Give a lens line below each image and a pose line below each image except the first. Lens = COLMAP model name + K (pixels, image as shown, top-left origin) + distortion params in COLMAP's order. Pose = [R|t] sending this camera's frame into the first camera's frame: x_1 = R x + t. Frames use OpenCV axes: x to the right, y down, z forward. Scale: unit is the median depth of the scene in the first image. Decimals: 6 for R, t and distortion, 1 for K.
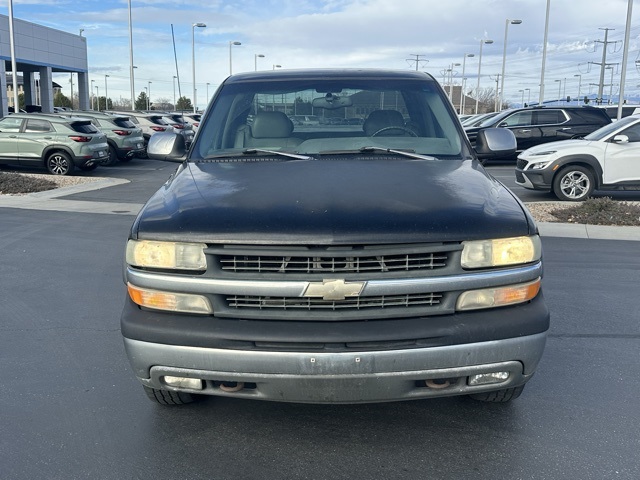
lens RADIAL K [[559.6, 0, 320.0], [0, 559.6, 240.0], [0, 0, 1]] dist [0.126468, -0.171392]
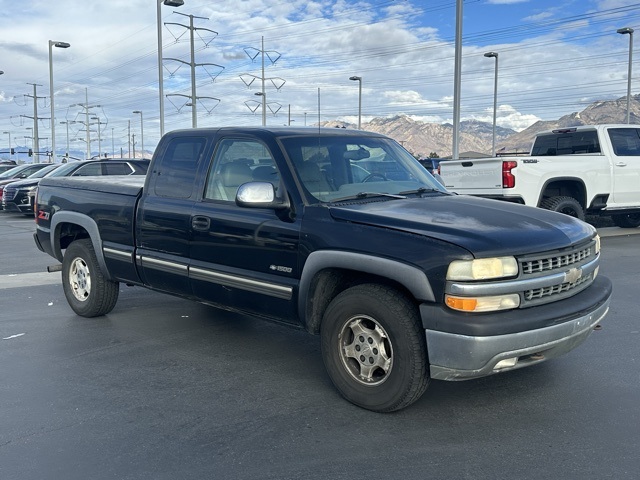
lens RADIAL K [[649.2, 0, 317.0], [0, 649.2, 241.2], [0, 0, 1]] dist [0.167432, -0.314439]
pose [[0.725218, -0.089305, 0.682703, -1.633109], [0.160104, 0.986246, -0.041062, -0.039265], [-0.669646, 0.139082, 0.729541, 0.138710]]
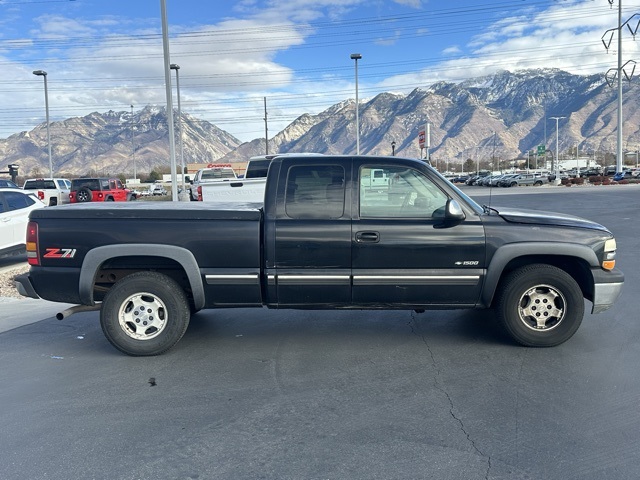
lens RADIAL K [[649.2, 0, 317.0], [0, 649.2, 241.2], [0, 0, 1]] dist [0.167432, -0.314439]
pose [[0.030313, -0.104564, 0.994056, -2.985870], [0.239977, 0.966186, 0.094314, -0.522090], [-0.970305, 0.235692, 0.054381, 2.016629]]
